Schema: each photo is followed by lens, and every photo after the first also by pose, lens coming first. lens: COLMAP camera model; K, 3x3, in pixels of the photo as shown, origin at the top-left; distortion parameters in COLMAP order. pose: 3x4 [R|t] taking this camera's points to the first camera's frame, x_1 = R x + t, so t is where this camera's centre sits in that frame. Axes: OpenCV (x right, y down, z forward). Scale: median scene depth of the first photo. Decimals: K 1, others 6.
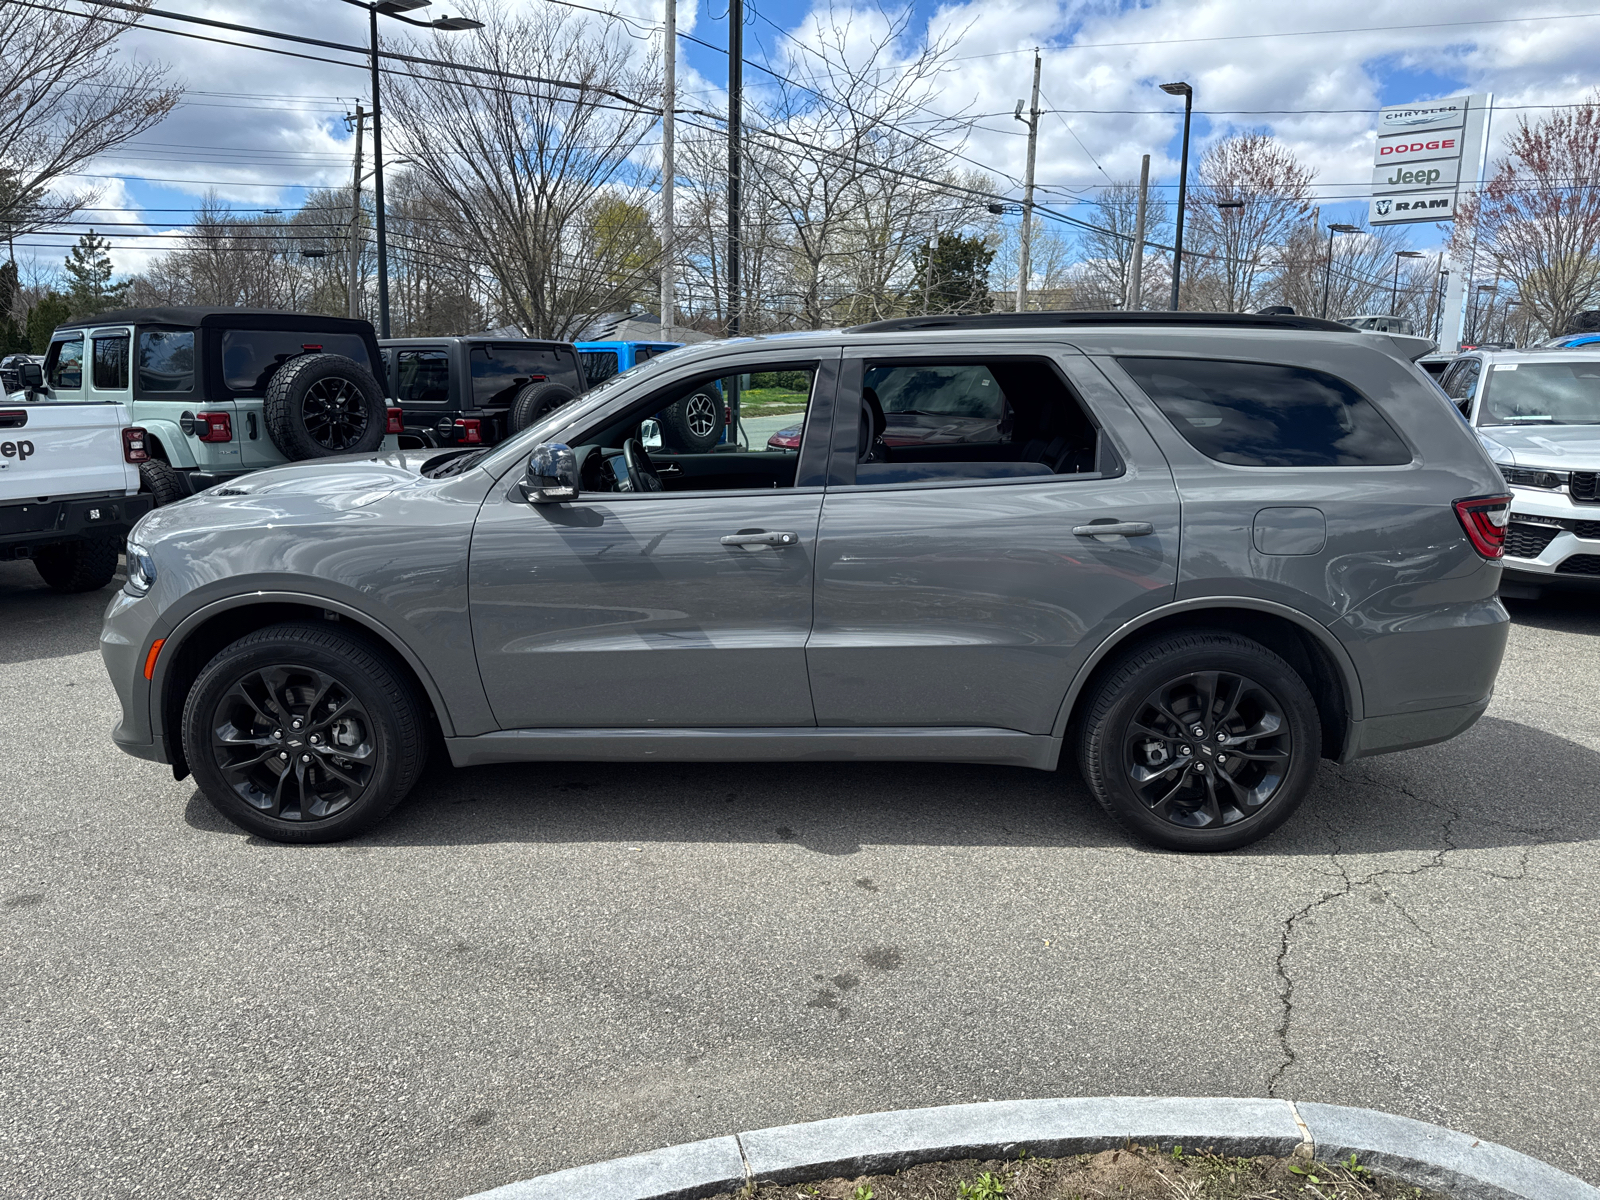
lens RADIAL K [[1114.9, 0, 814.6], [0, 1114.9, 603.8], [0, 0, 1]] dist [0.082223, -0.115201]
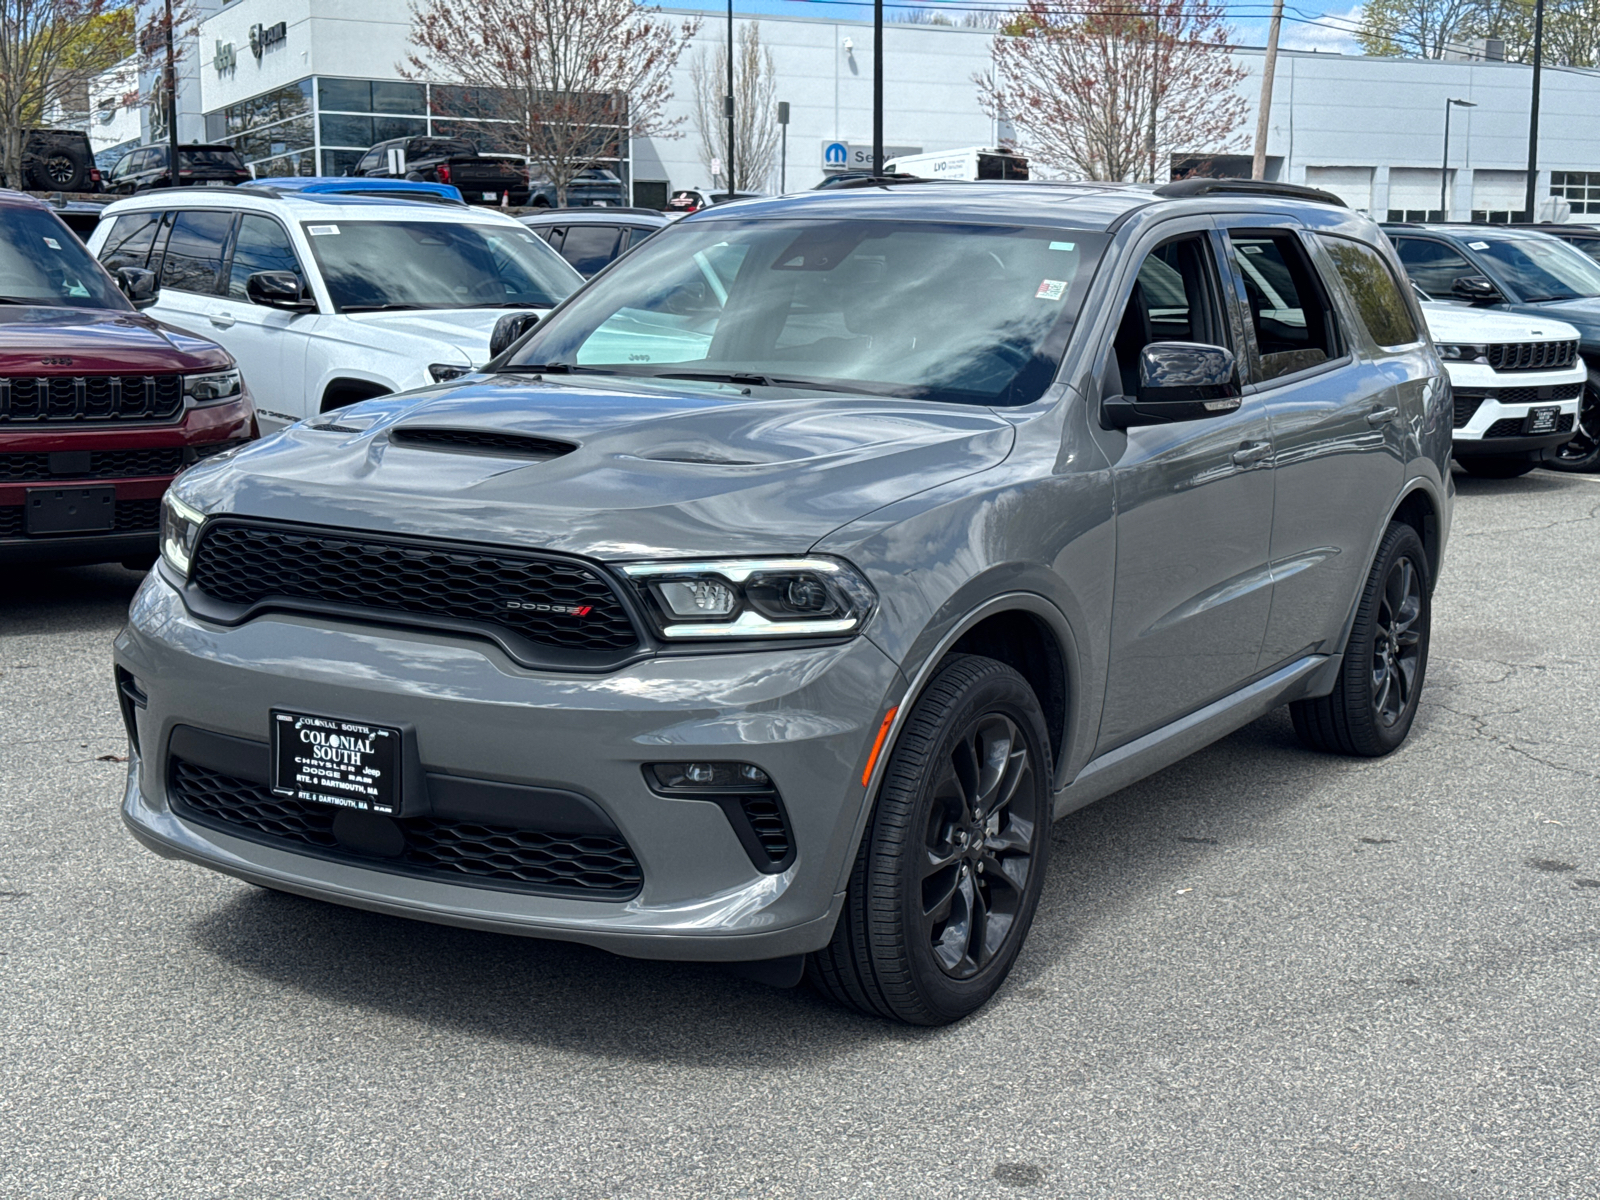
lens RADIAL K [[2198.3, 0, 800.4], [0, 2198.3, 597.4], [0, 0, 1]] dist [0.149693, 0.026389]
pose [[0.480906, -0.120472, 0.868456, -1.477801], [0.153705, 0.986760, 0.051770, -0.081247], [-0.863194, 0.108590, 0.493056, 0.473915]]
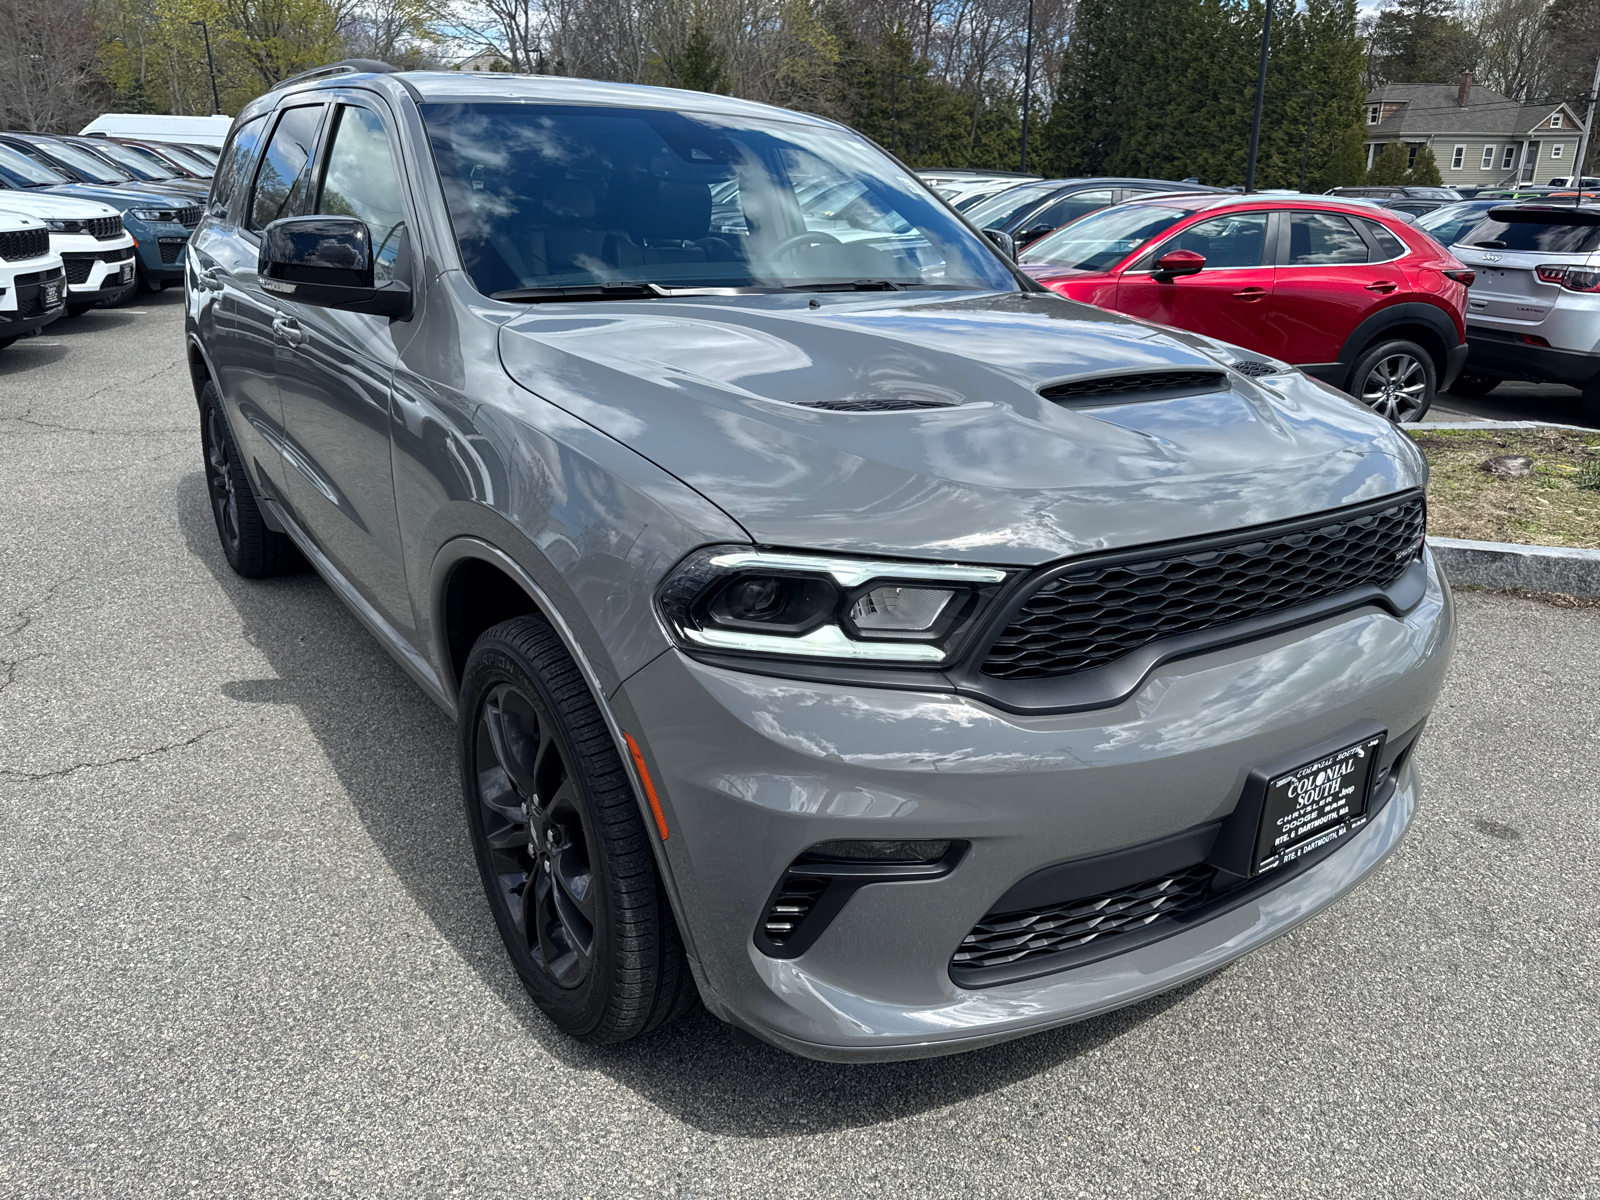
lens RADIAL K [[1136.3, 0, 804.5], [0, 1136.3, 588.6], [0, 0, 1]] dist [0.009849, -0.000731]
pose [[-0.591214, -0.276338, 0.757696, -0.865256], [0.130680, 0.894233, 0.428101, -0.281106], [-0.795857, 0.352115, -0.492571, 1.565413]]
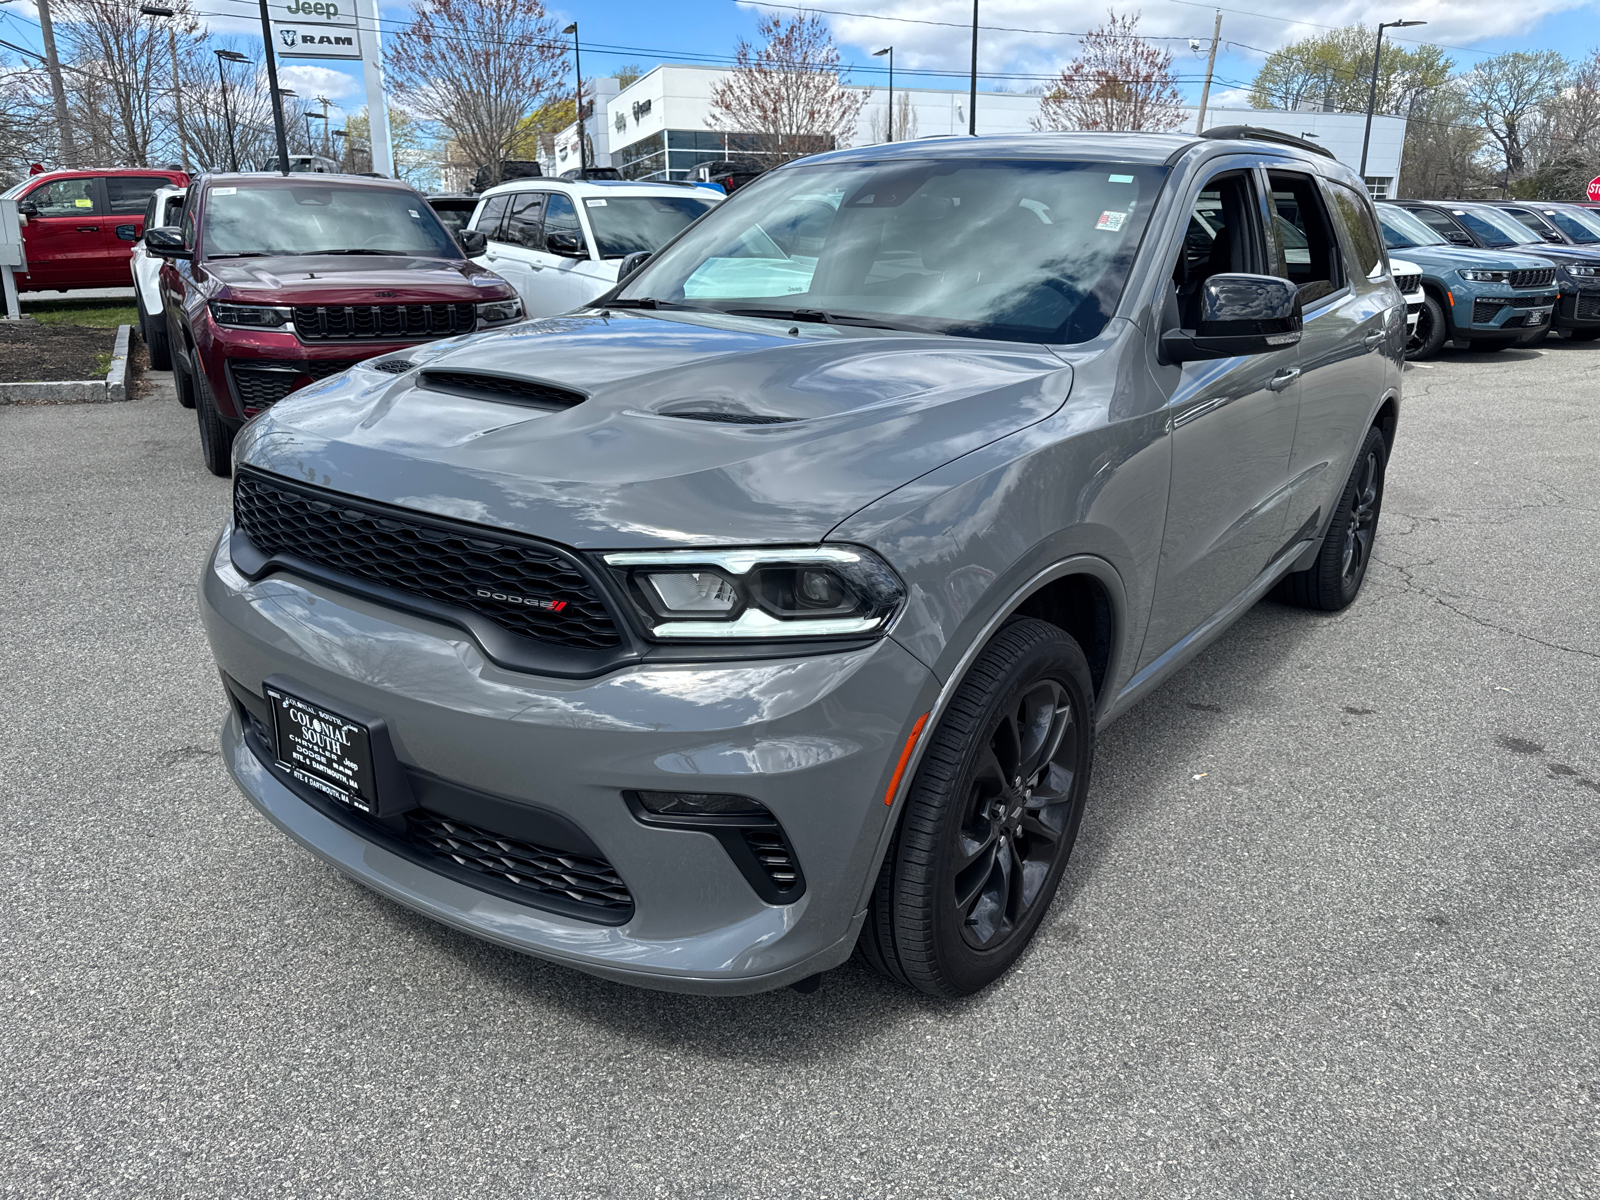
lens RADIAL K [[1114.9, 0, 814.6], [0, 1114.9, 603.8], [0, 0, 1]] dist [0.082223, -0.115201]
pose [[0.564661, -0.251297, 0.786134, -0.920671], [0.151433, 0.967893, 0.200628, -0.111948], [-0.811311, 0.005760, 0.584586, 0.729490]]
